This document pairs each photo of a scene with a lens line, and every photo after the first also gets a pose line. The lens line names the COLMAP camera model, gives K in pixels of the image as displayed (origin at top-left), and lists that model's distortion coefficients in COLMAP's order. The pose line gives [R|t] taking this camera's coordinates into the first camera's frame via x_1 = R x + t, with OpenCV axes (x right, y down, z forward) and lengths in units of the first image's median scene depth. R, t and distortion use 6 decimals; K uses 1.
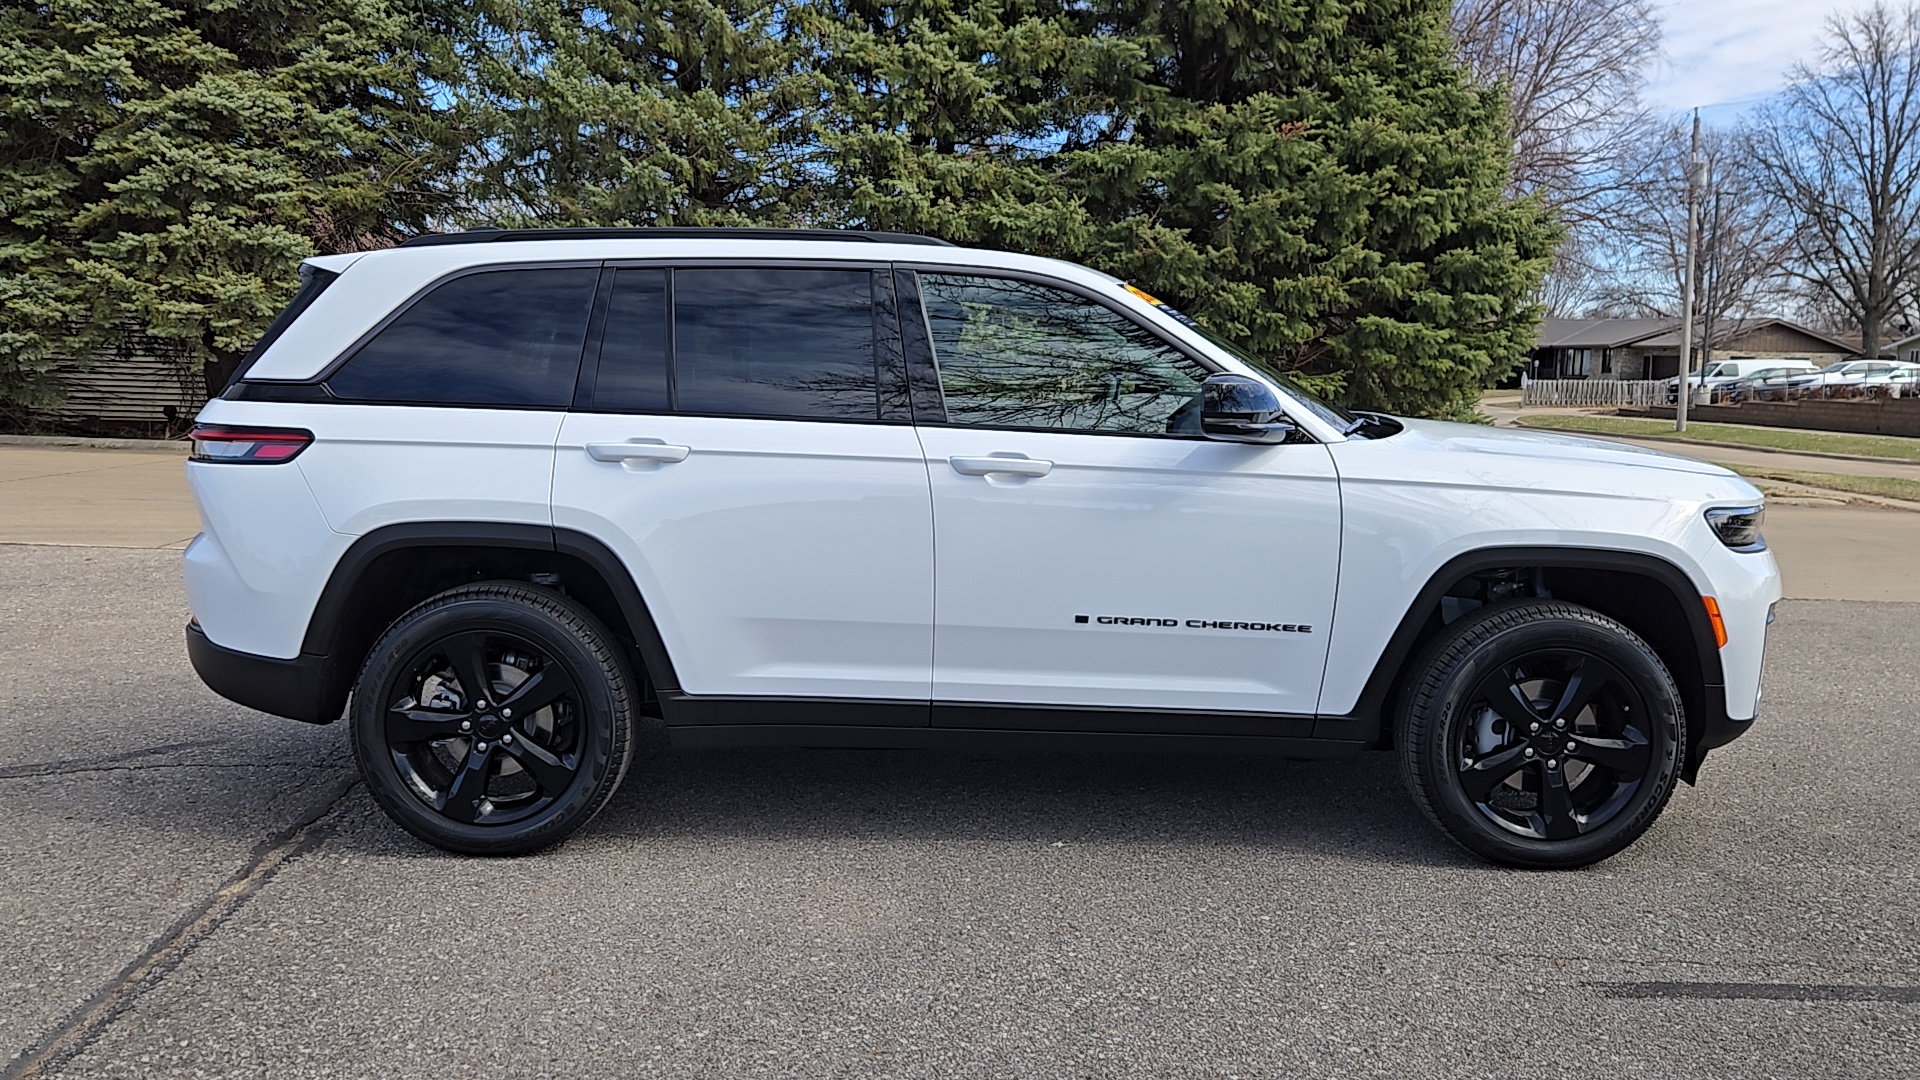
lens RADIAL K [[1590.8, 0, 955.2], [0, 1590.8, 530.2], [0, 0, 1]] dist [0.021397, -0.017700]
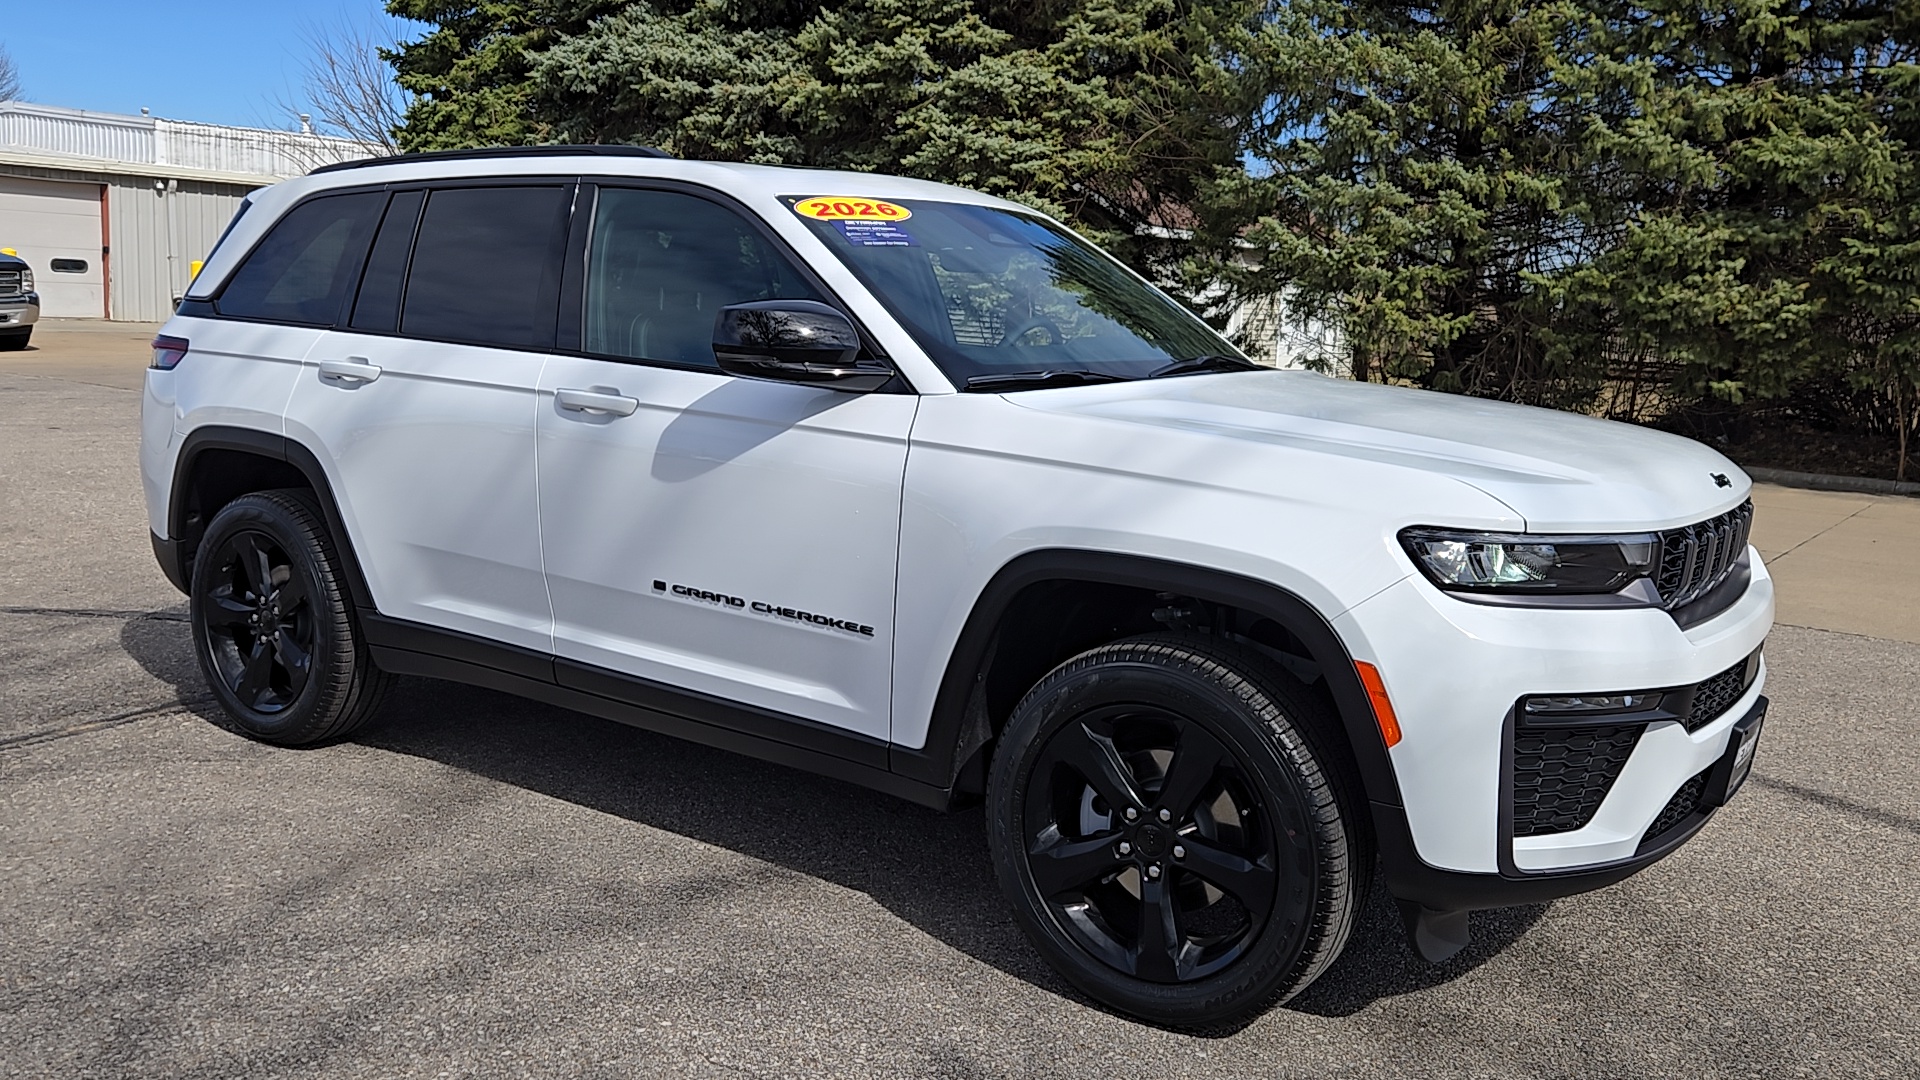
lens RADIAL K [[1590.8, 0, 968.7], [0, 1590.8, 535.1], [0, 0, 1]] dist [0.021397, -0.017700]
pose [[0.815902, 0.097051, -0.569986, 0.695034], [-0.086167, 0.995213, 0.046111, -0.025027], [0.571733, 0.011492, 0.820359, 0.383173]]
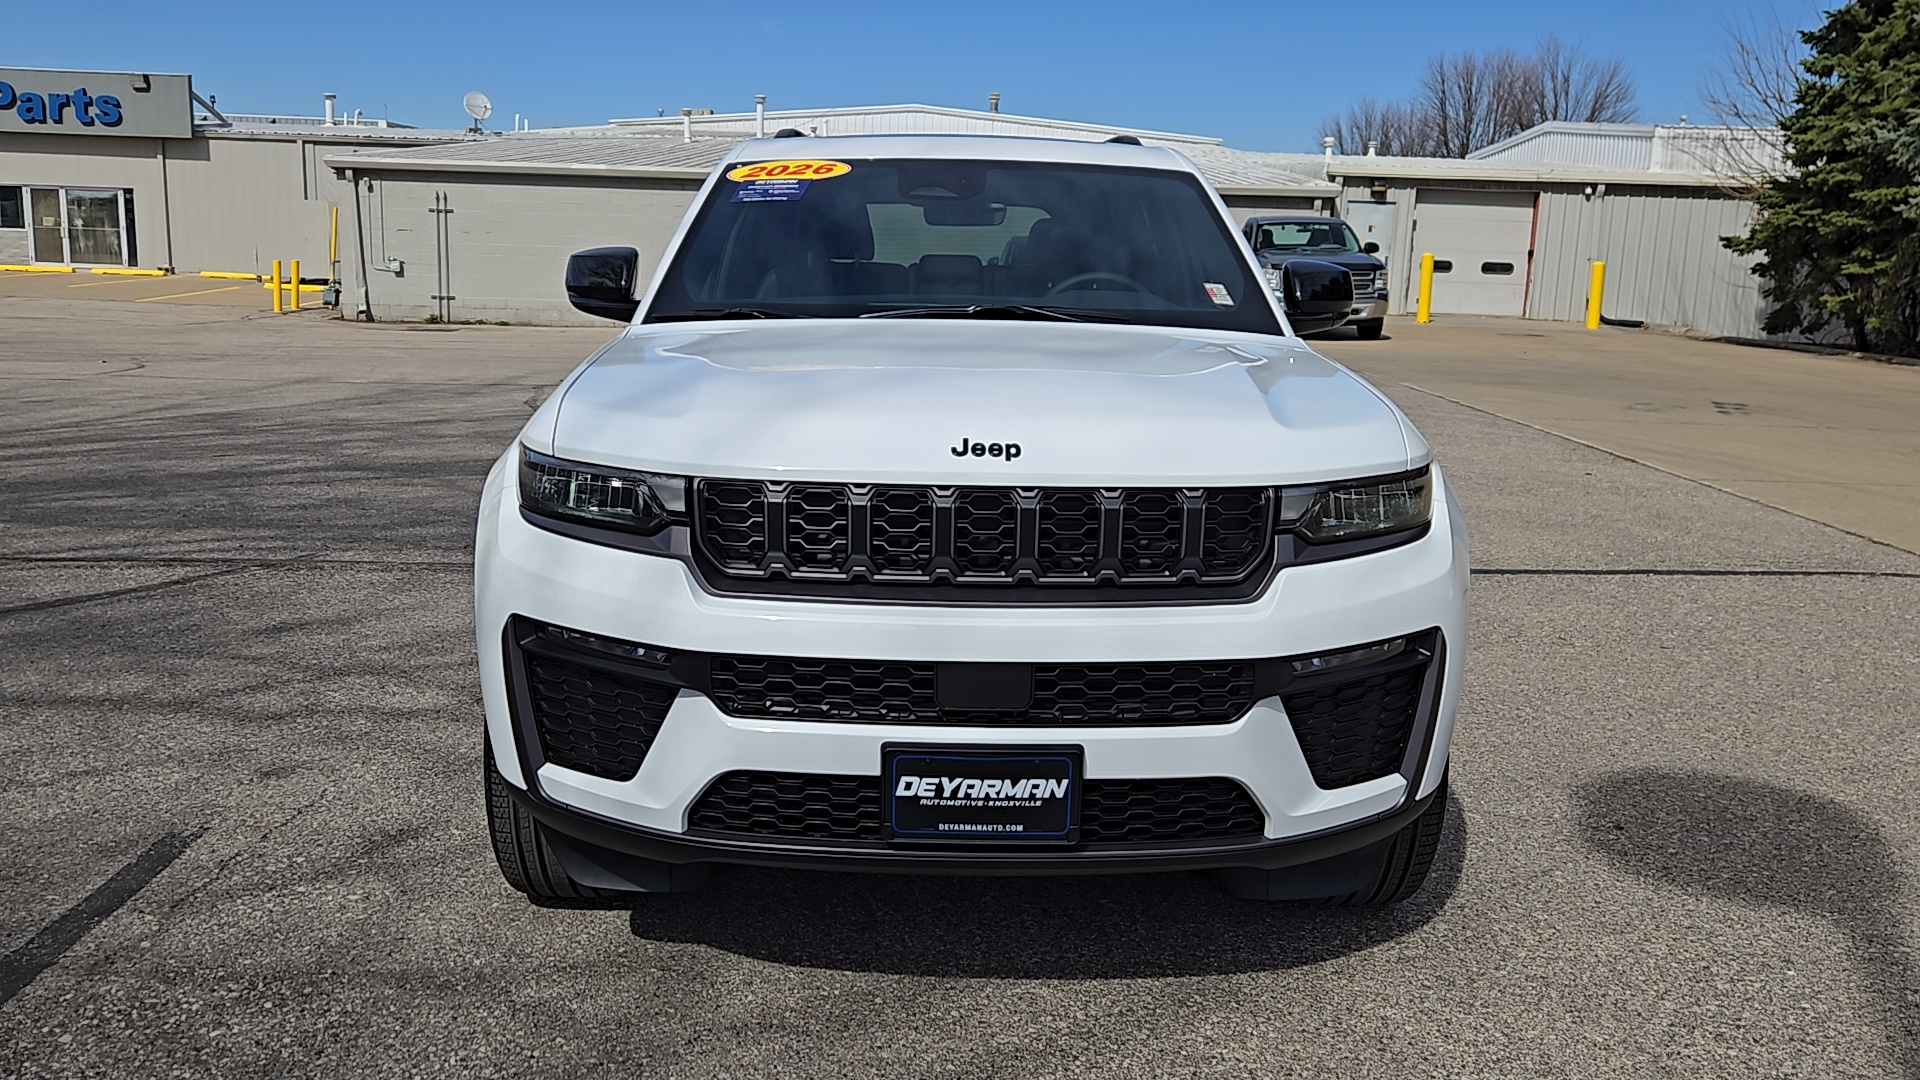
lens RADIAL K [[1590.8, 0, 965.5], [0, 1590.8, 535.6], [0, 0, 1]] dist [0.021397, -0.017700]
pose [[0.005526, 0.157619, -0.987485, 0.806443], [-0.137814, 0.978197, 0.155365, -0.045020], [0.990443, 0.135230, 0.027127, 0.583002]]
